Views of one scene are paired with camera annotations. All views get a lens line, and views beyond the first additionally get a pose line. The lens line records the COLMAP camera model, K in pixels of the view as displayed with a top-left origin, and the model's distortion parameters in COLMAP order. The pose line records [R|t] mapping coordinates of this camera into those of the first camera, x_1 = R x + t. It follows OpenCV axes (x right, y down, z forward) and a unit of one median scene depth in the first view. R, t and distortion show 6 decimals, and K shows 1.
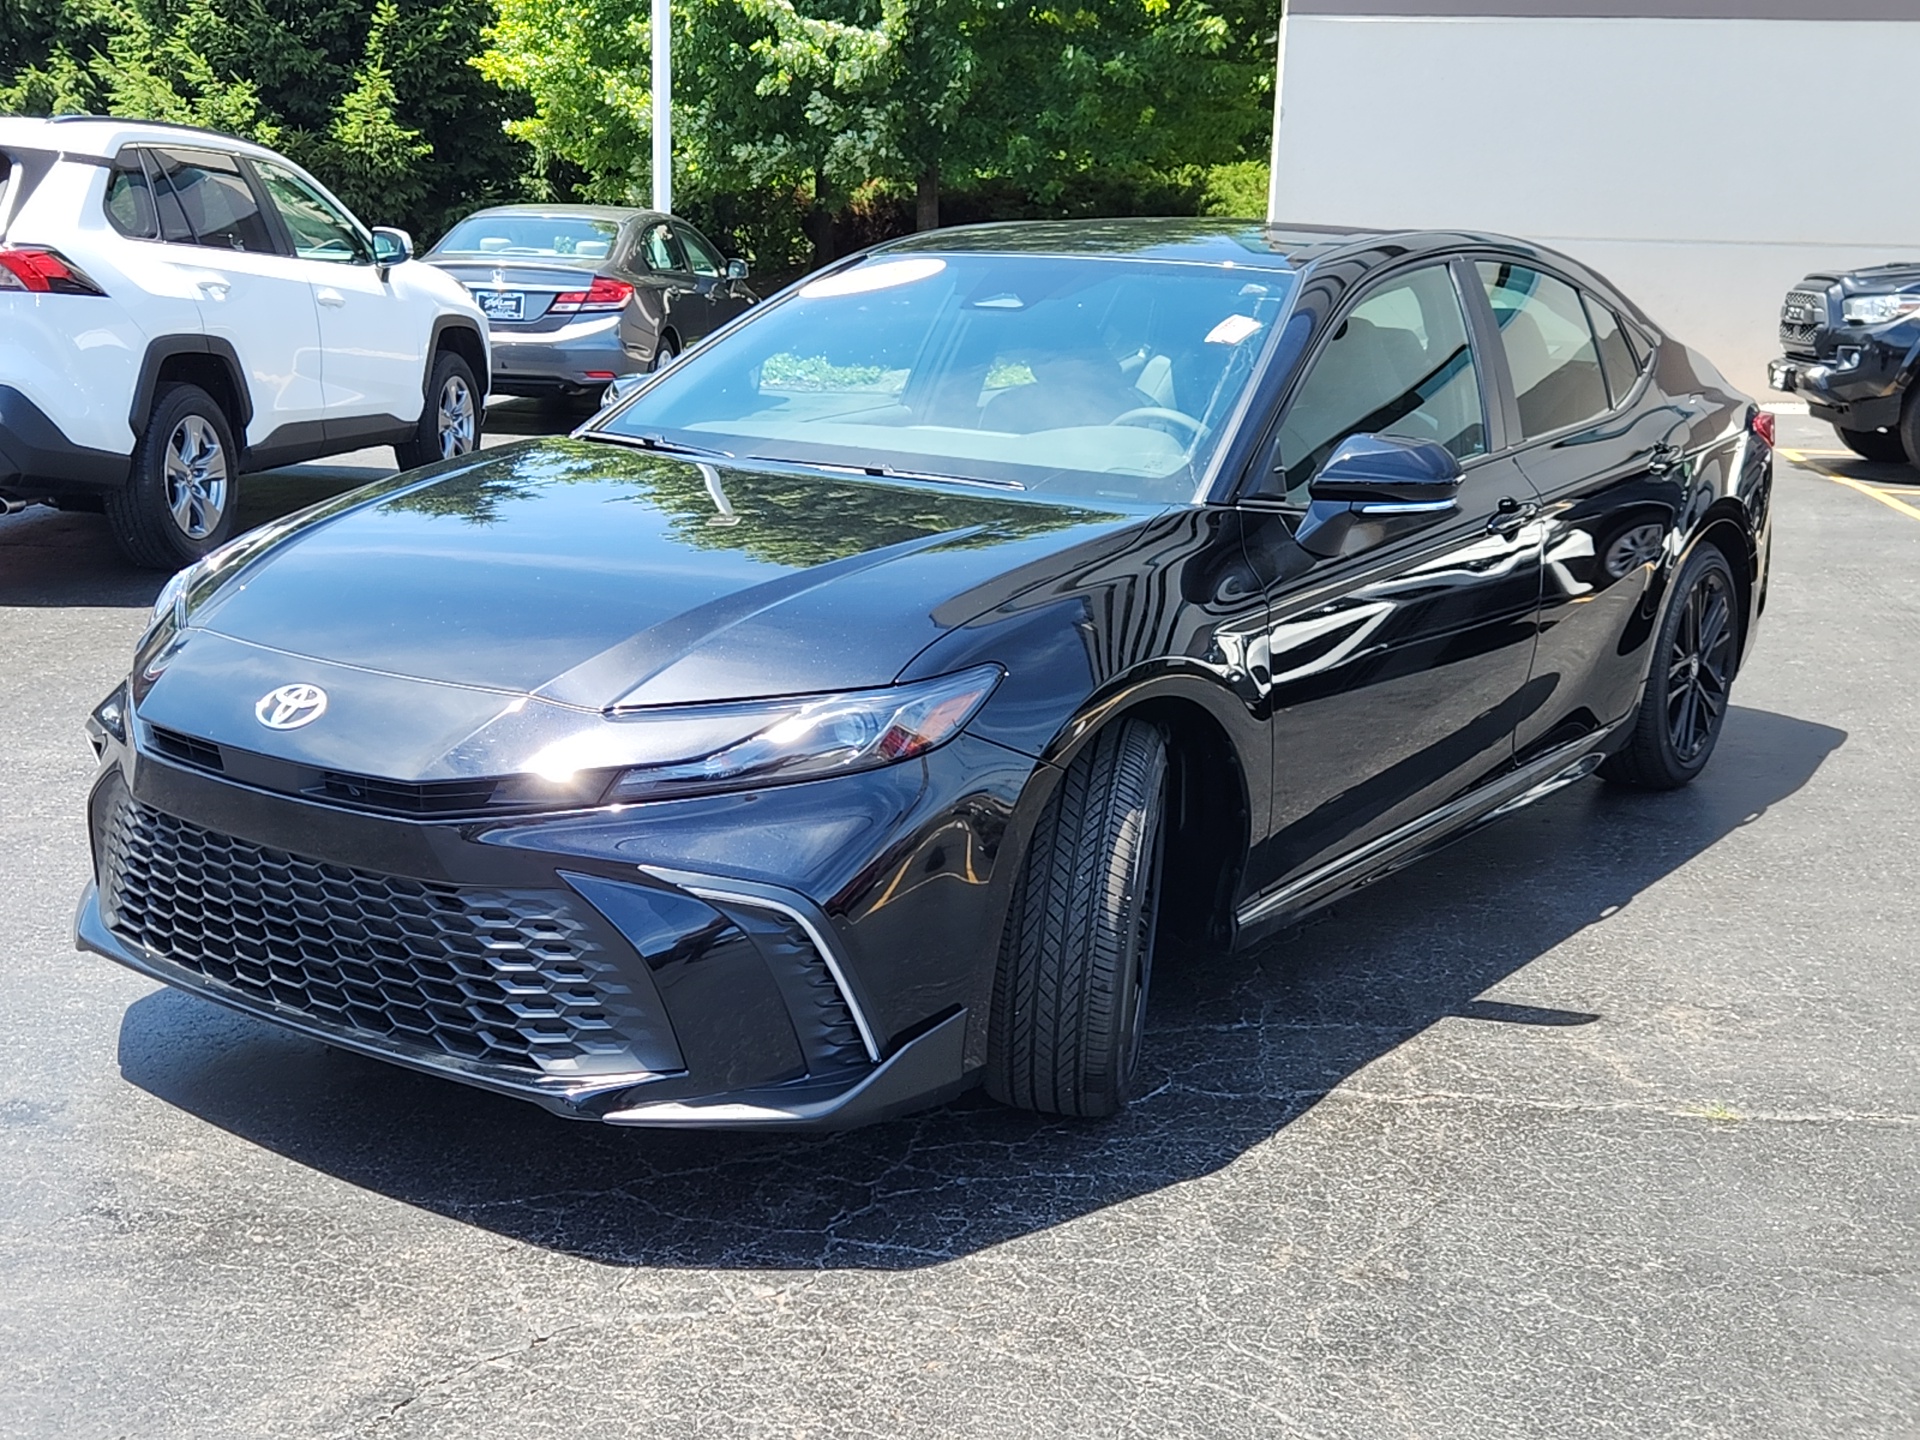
lens RADIAL K [[1990.6, 0, 972.4], [0, 1990.6, 727.5], [0, 0, 1]] dist [0.091901, -0.097036]
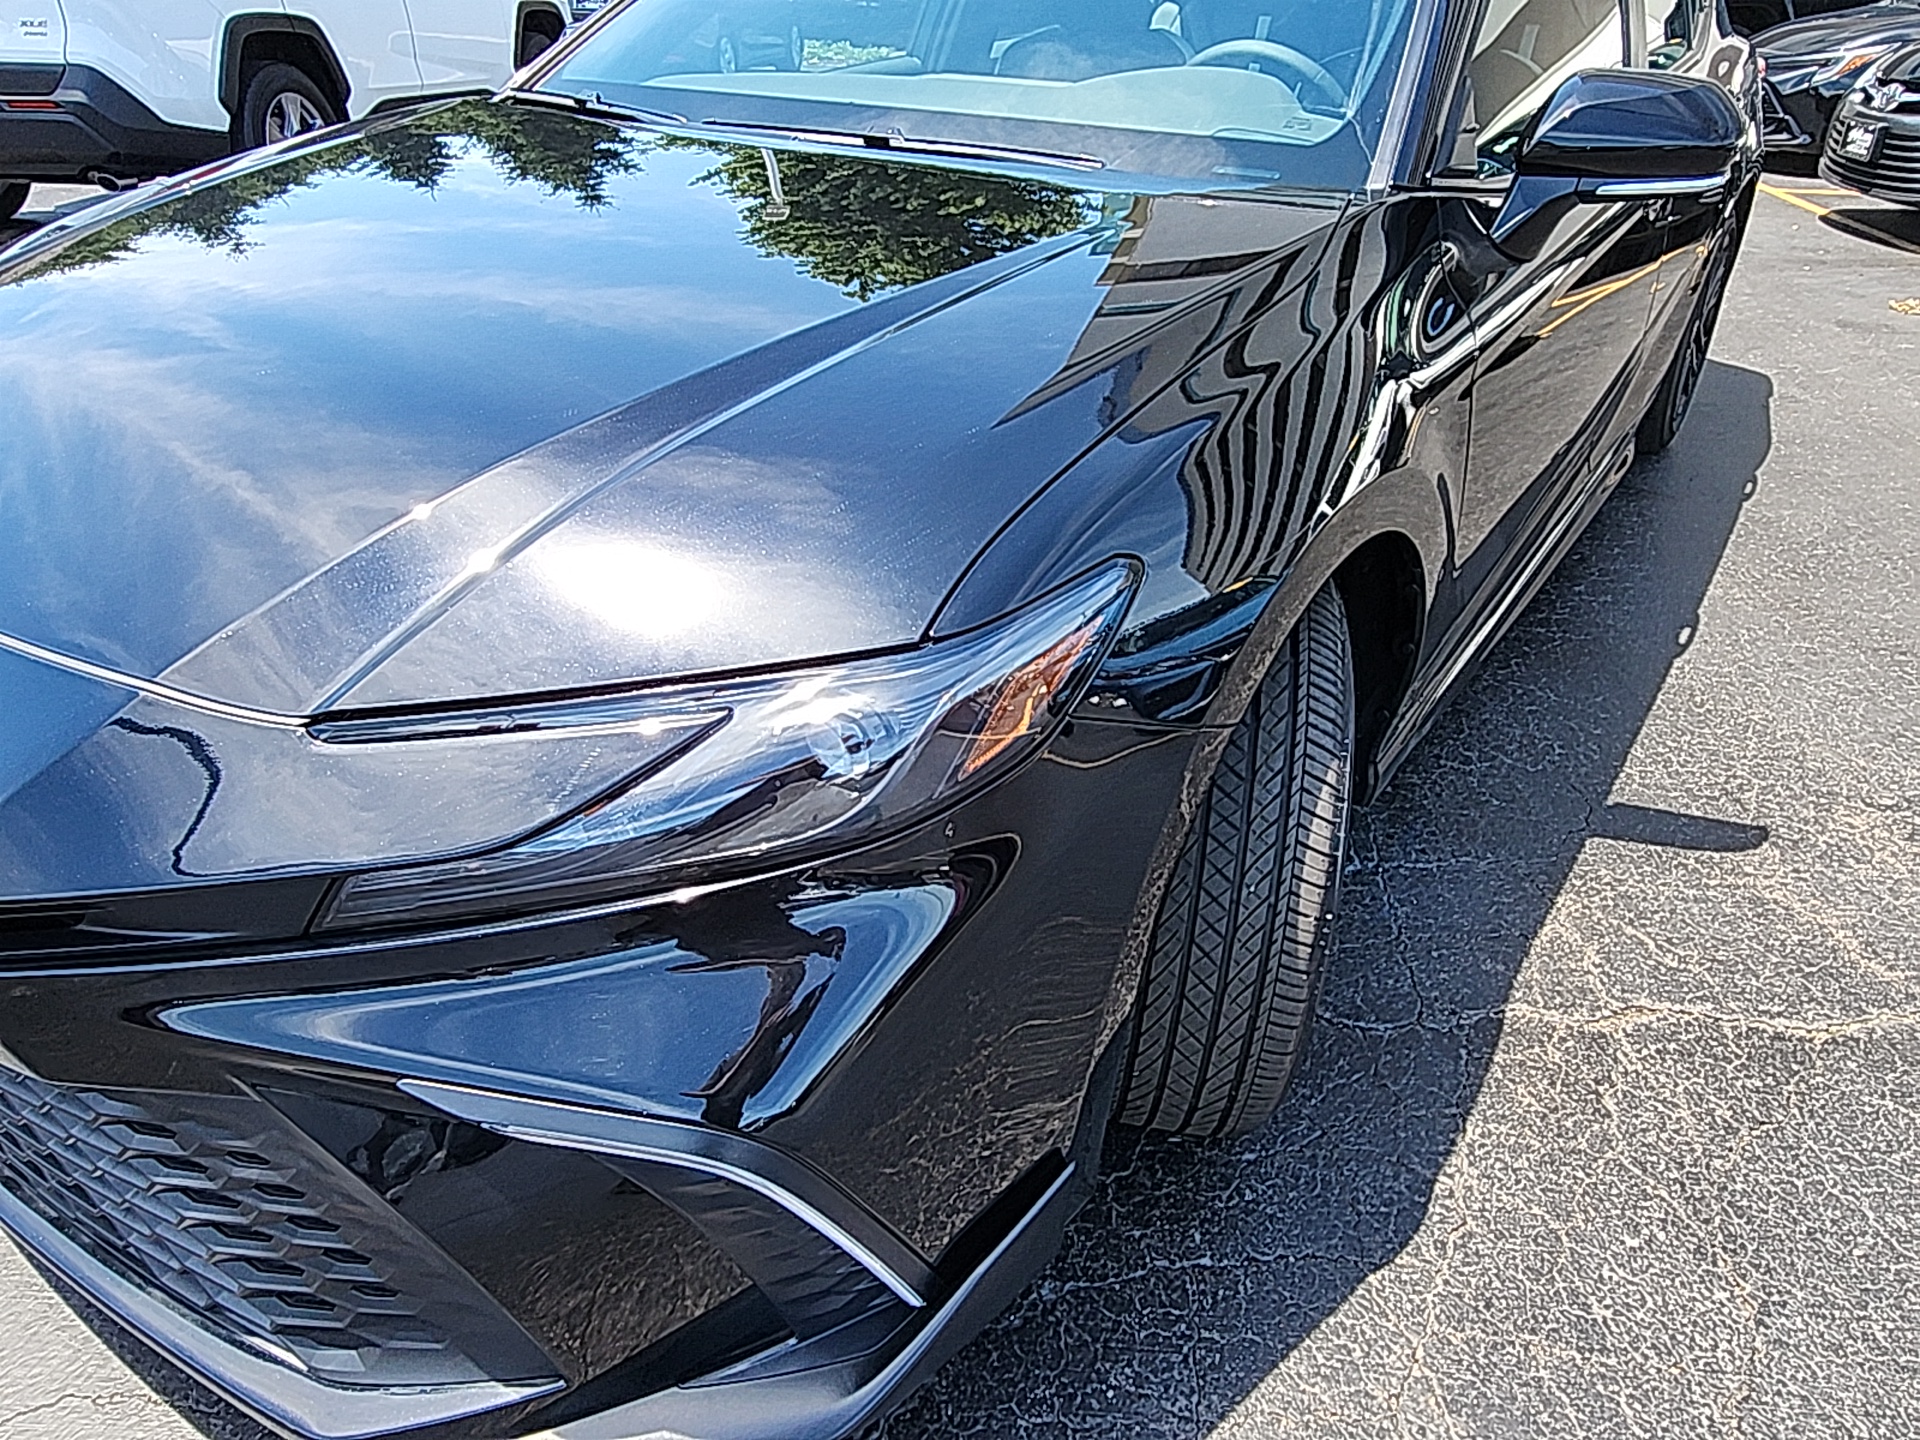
lens RADIAL K [[1261.6, 0, 990.8], [0, 1261.6, 711.0], [0, 0, 1]] dist [-0.001760, 0.001795]
pose [[0.999559, -0.024756, 0.016385, -0.024109], [0.018704, 0.953752, 0.300012, -0.076904], [-0.023054, -0.299573, 0.953795, 0.574331]]
